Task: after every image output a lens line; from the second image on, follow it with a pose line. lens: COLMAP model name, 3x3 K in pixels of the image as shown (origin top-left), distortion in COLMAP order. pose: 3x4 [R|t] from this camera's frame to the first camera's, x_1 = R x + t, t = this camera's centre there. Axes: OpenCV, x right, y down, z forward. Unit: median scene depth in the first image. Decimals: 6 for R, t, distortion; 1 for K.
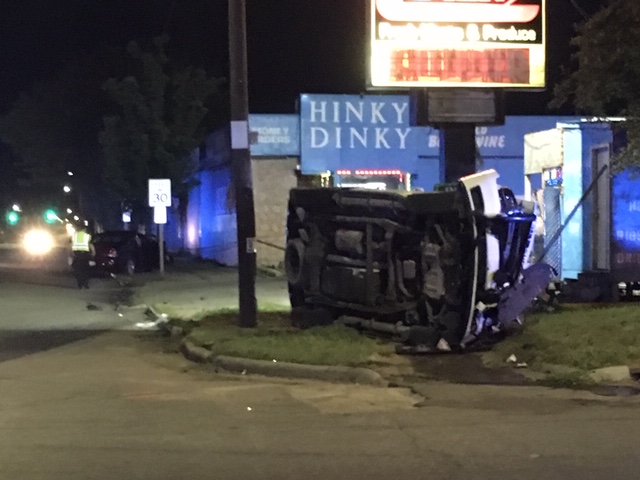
lens RADIAL K [[1513.0, 0, 320.4], [0, 1513.0, 241.0], [0, 0, 1]] dist [0.209097, 0.000000]
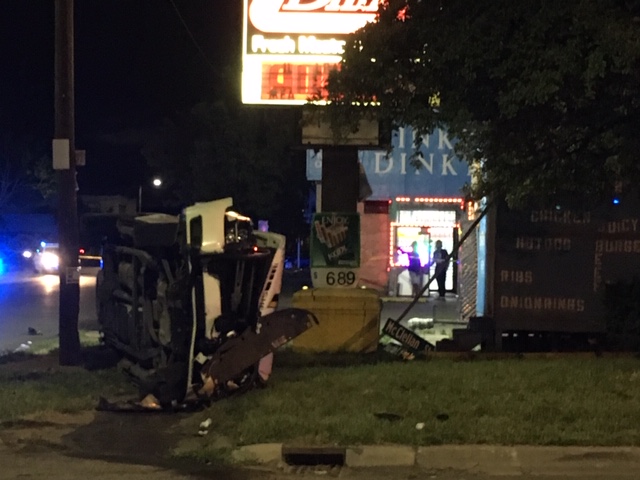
lens RADIAL K [[1392.5, 0, 320.0], [0, 1392.5, 238.5], [0, 0, 1]] dist [-0.099242, 0.000000]
pose [[0.979005, 0.024154, -0.202399, 0.249756], [-0.027375, 0.999539, -0.013129, -0.011780], [0.201988, 0.018394, 0.979215, 0.193978]]
